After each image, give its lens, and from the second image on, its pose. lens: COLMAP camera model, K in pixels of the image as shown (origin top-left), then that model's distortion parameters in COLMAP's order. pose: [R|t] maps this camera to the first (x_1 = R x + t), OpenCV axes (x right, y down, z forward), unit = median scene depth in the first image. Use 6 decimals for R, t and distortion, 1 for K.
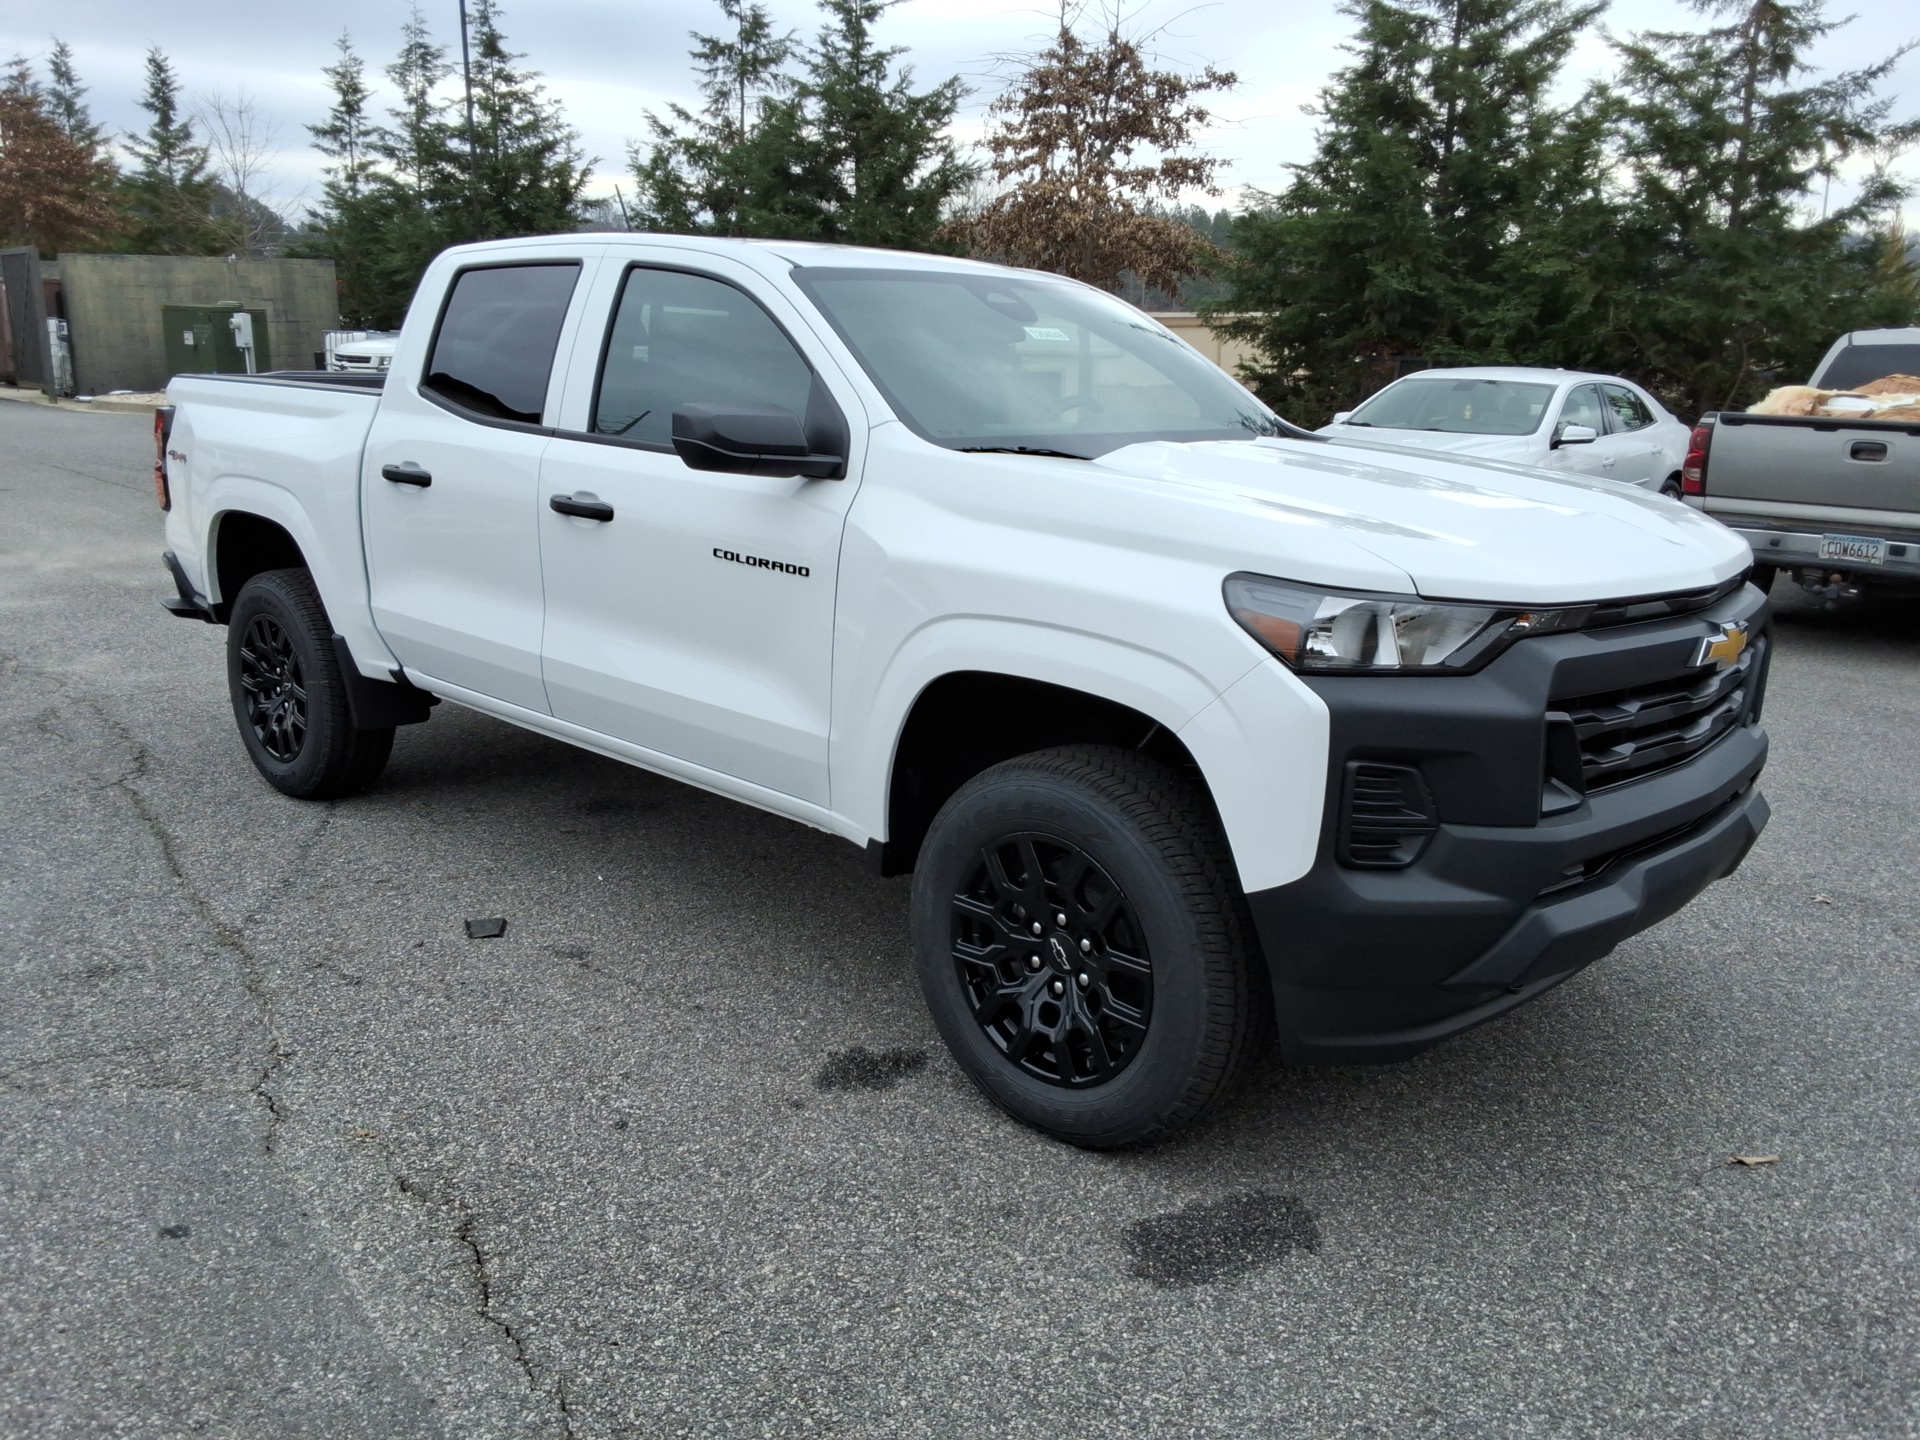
lens RADIAL K [[1532.8, 0, 998.3], [0, 1532.8, 692.7], [0, 0, 1]] dist [0.110904, -0.165460]
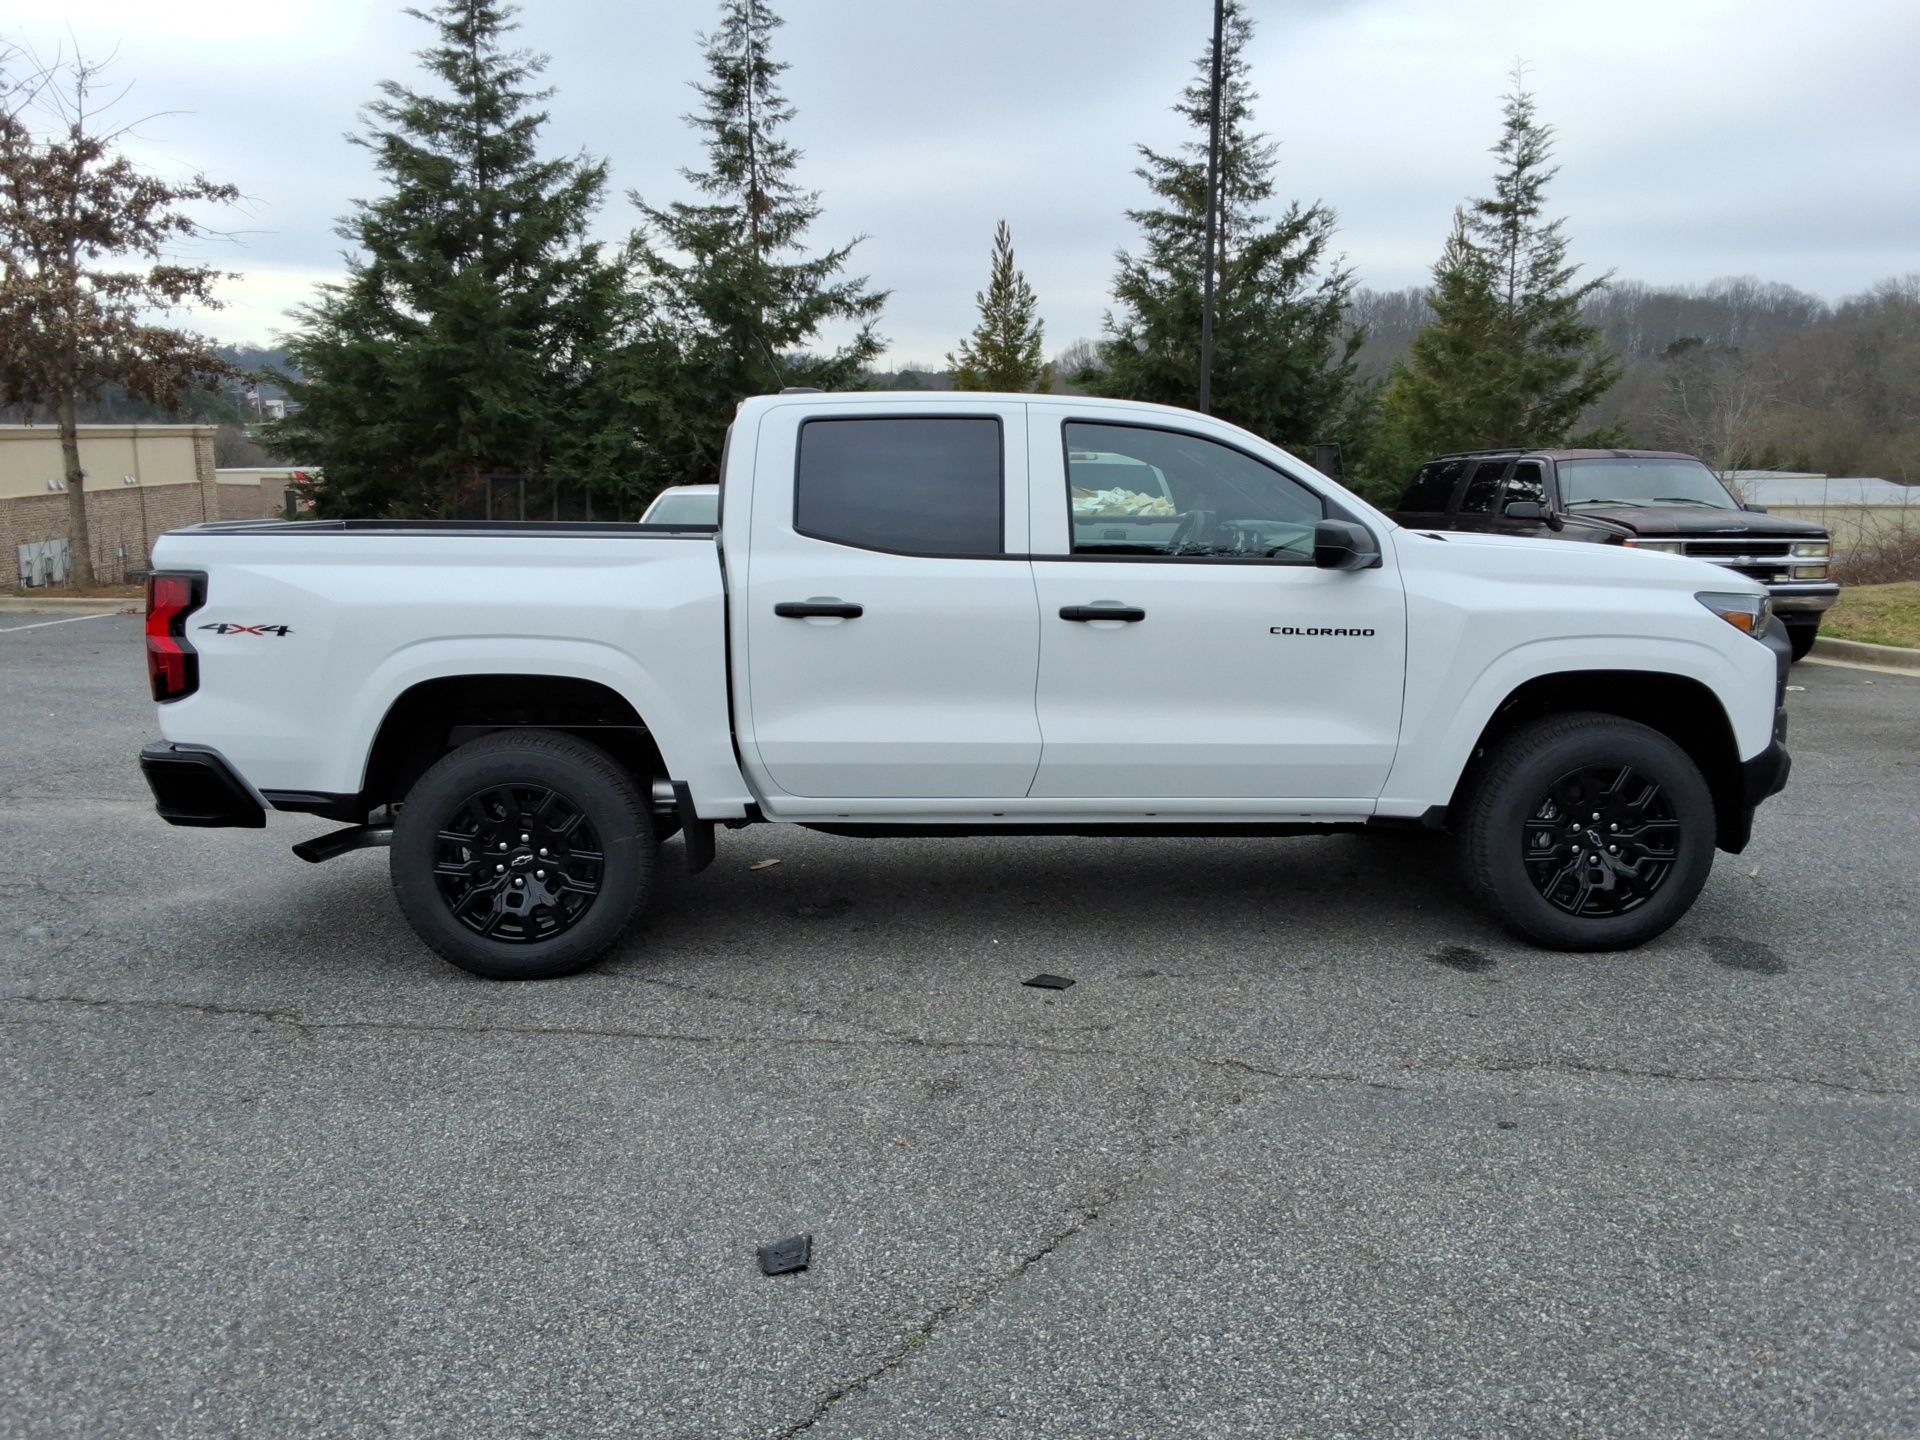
lens RADIAL K [[1532.8, 0, 966.1], [0, 1532.8, 694.4], [0, 0, 1]] dist [0.110904, -0.165460]
pose [[0.690337, -0.122084, 0.713113, -0.914575], [0.170772, 0.985305, 0.003366, -0.058551], [-0.703045, 0.119456, 0.701041, 0.166732]]
